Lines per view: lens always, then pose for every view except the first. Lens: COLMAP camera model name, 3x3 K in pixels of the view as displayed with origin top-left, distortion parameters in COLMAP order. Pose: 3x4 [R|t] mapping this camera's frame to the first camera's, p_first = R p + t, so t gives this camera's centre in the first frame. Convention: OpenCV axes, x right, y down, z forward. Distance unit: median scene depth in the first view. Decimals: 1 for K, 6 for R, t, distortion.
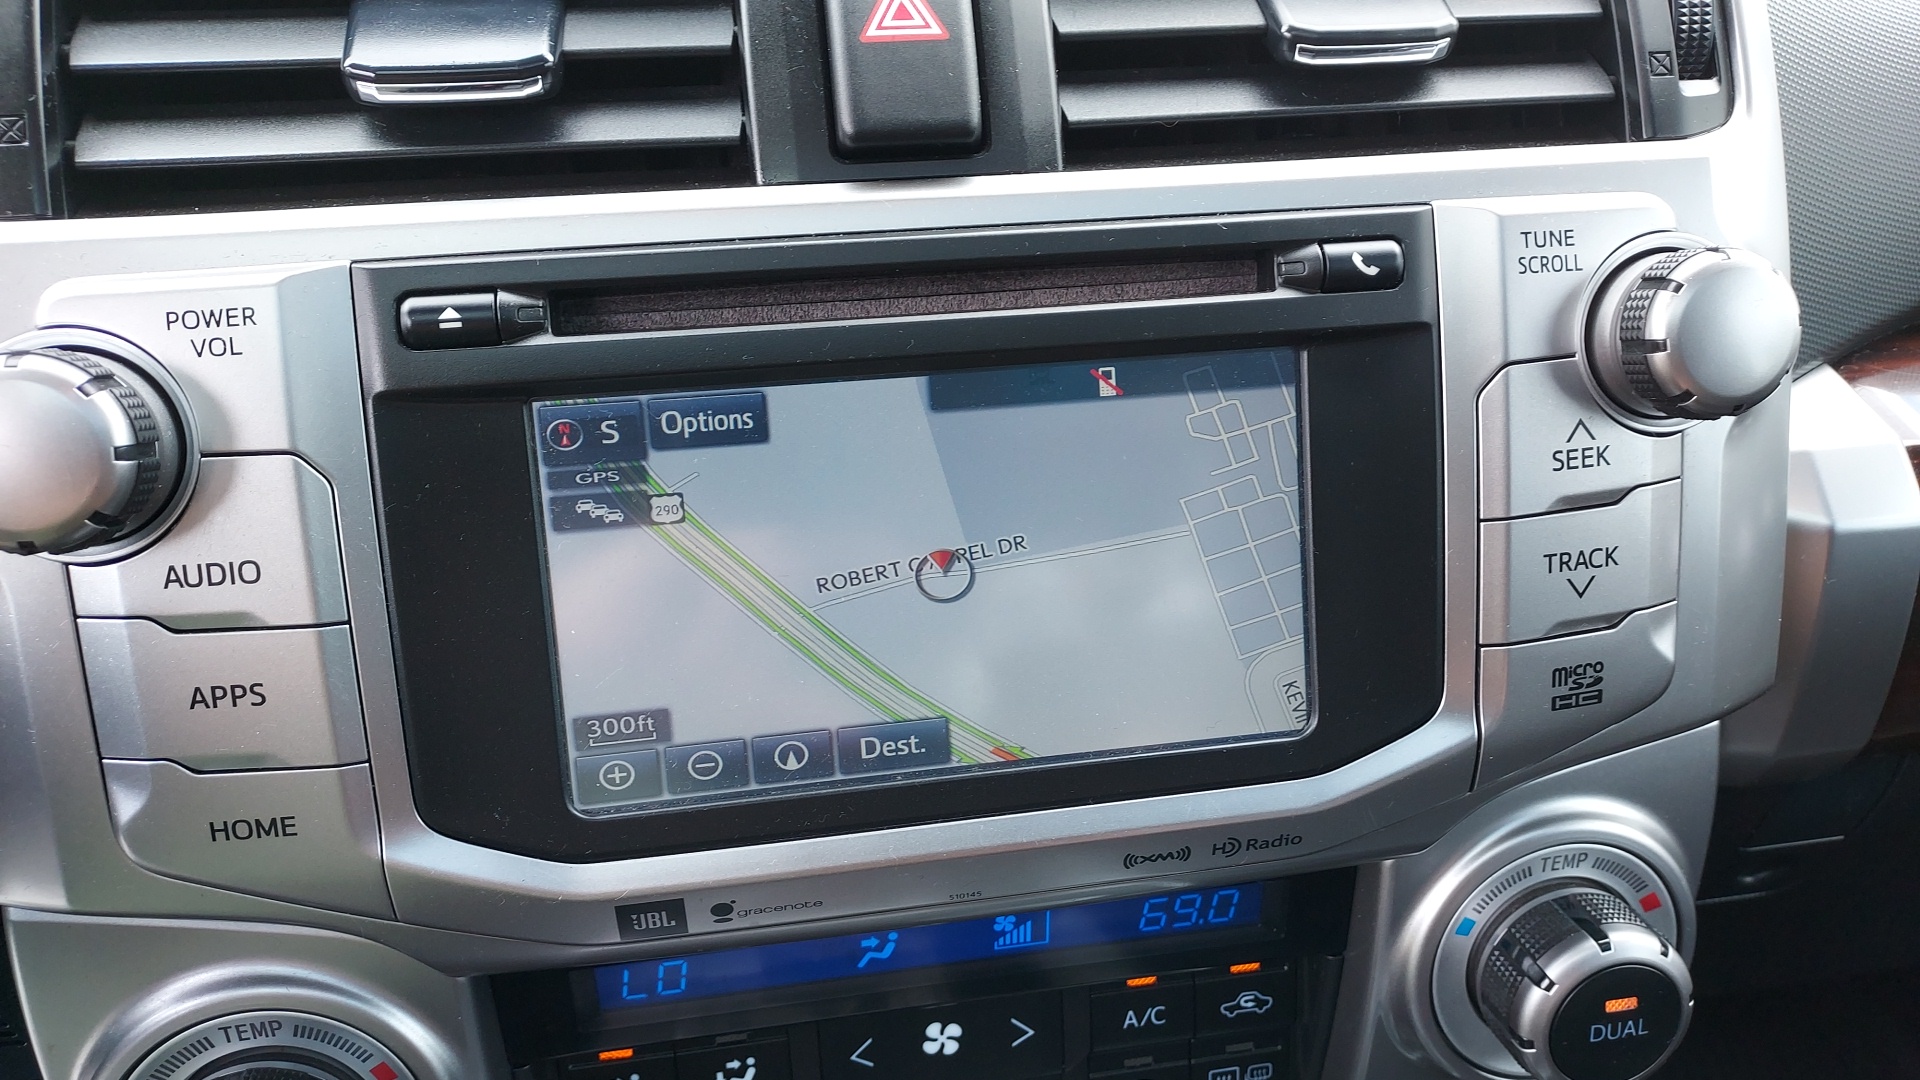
lens RADIAL K [[1454.6, 0, 953.6], [0, 1454.6, 529.0], [0, 0, 1]] dist [0.112992, -0.180985]
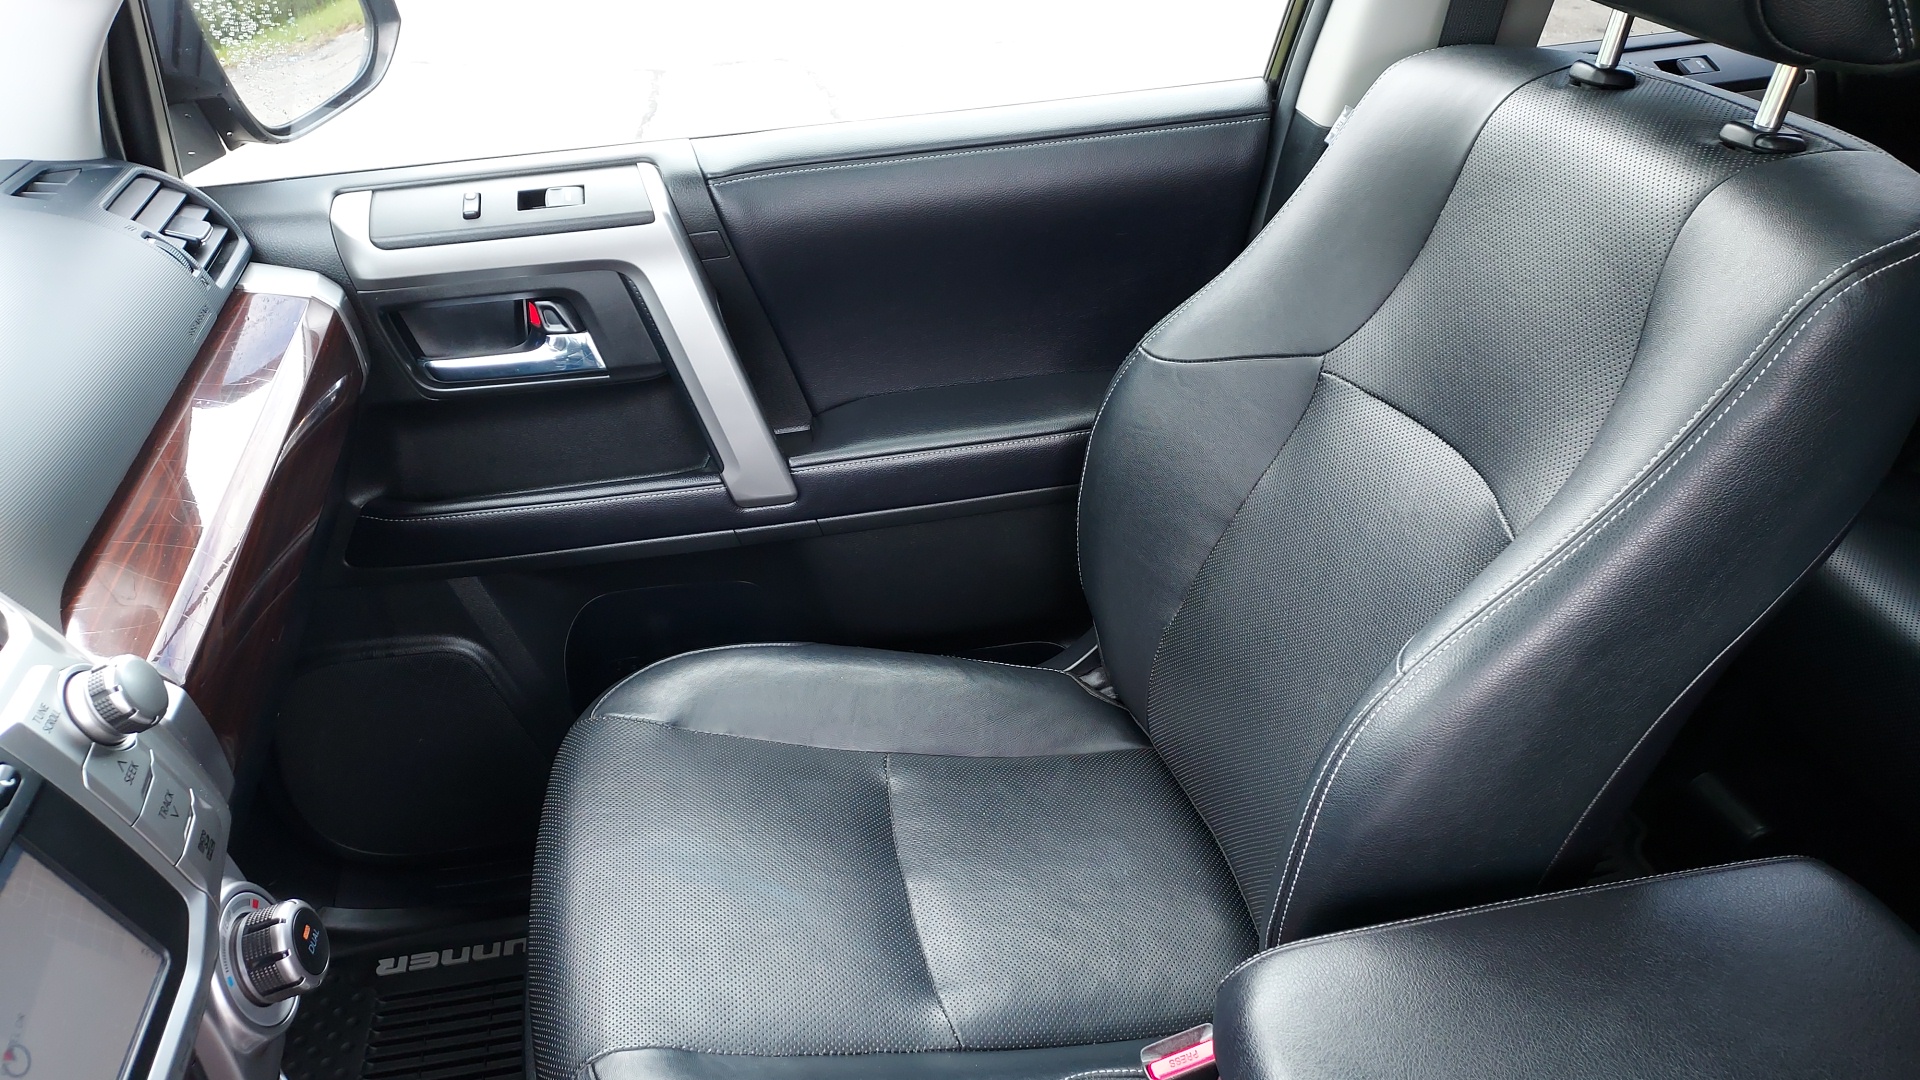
lens RADIAL K [[1422.1, 0, 966.6], [0, 1422.1, 519.5], [0, 0, 1]] dist [0.113028, -0.150968]
pose [[-0.025047, -0.531554, 0.846654, -1.102342], [0.523097, 0.714753, 0.464217, -0.617632], [-0.851905, 0.454509, 0.260152, -0.655873]]
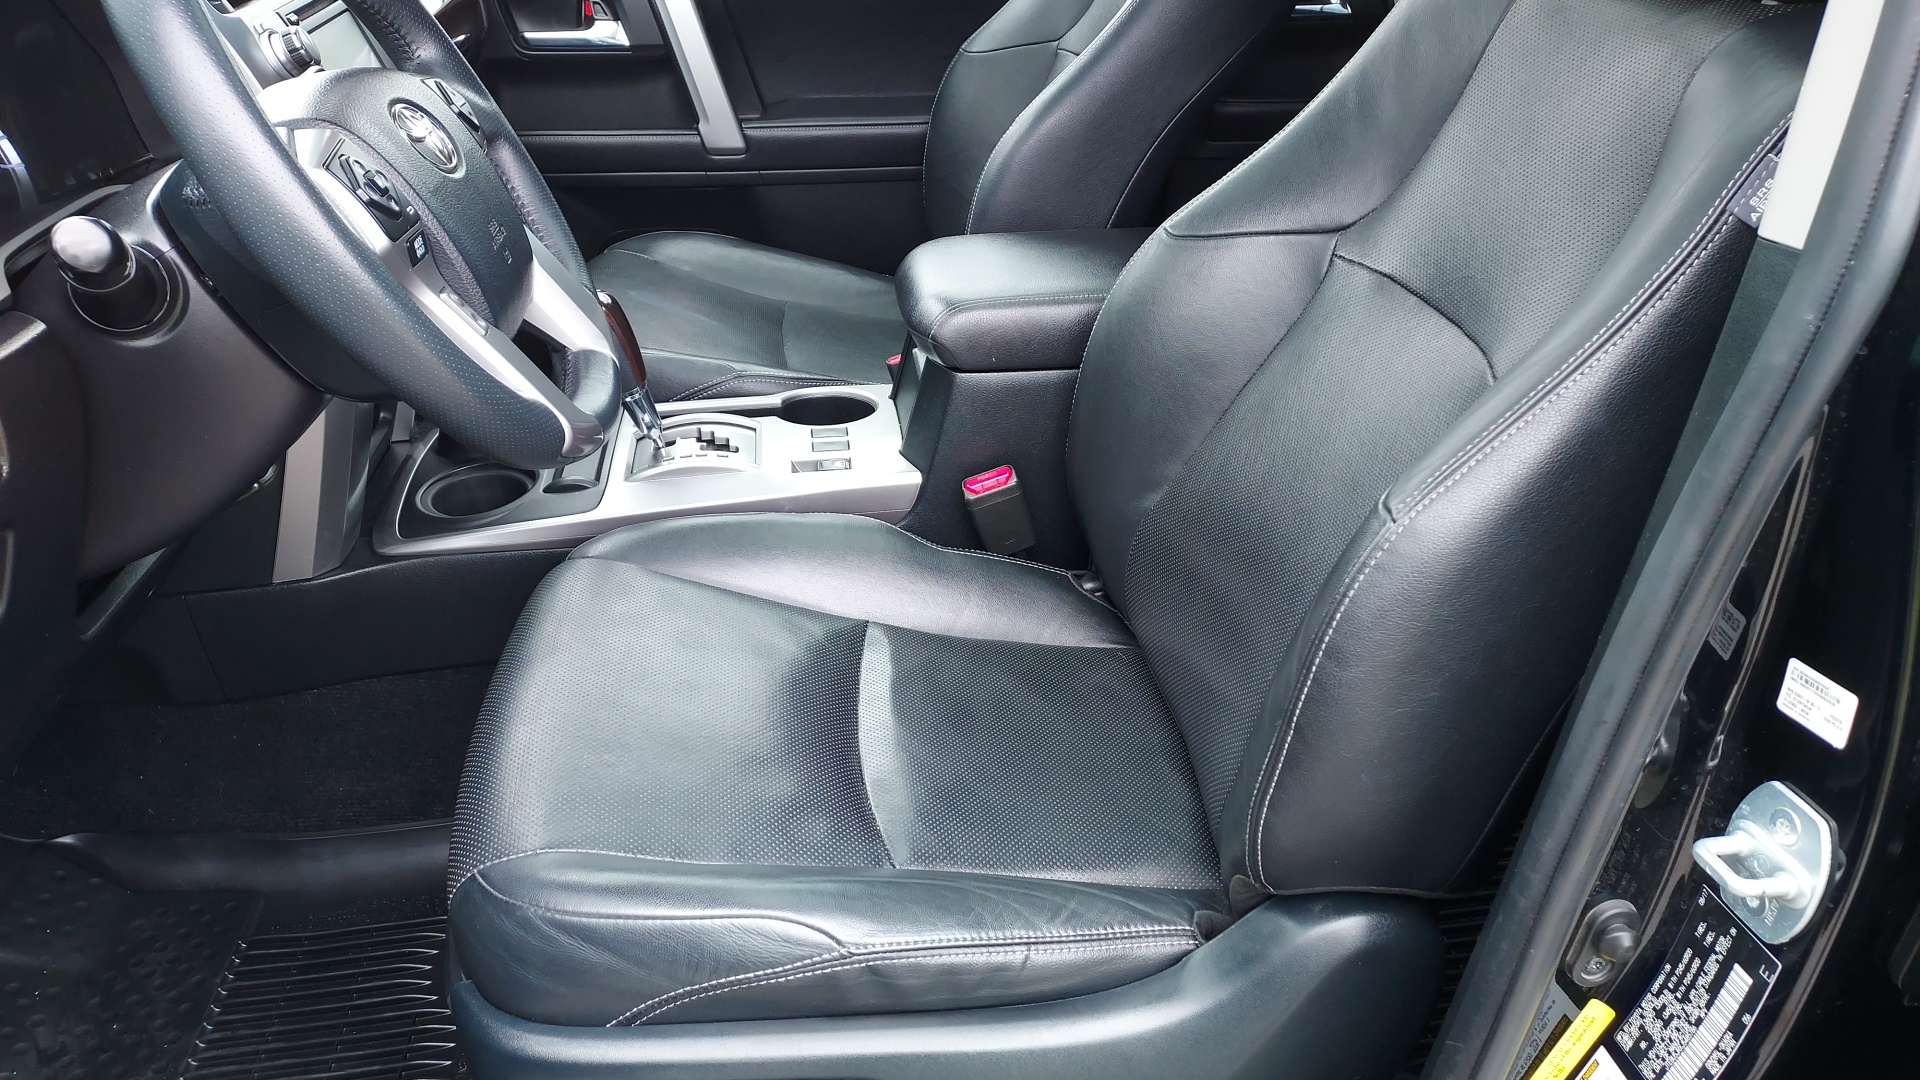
lens RADIAL K [[1454.6, 0, 953.6], [0, 1454.6, 529.0], [0, 0, 1]] dist [0.112992, -0.180985]
pose [[0.059285, -0.470629, 0.880338, -4.242014], [0.496938, 0.778762, 0.382861, 0.283556], [-0.865758, 0.414776, 0.280042, -1.167851]]
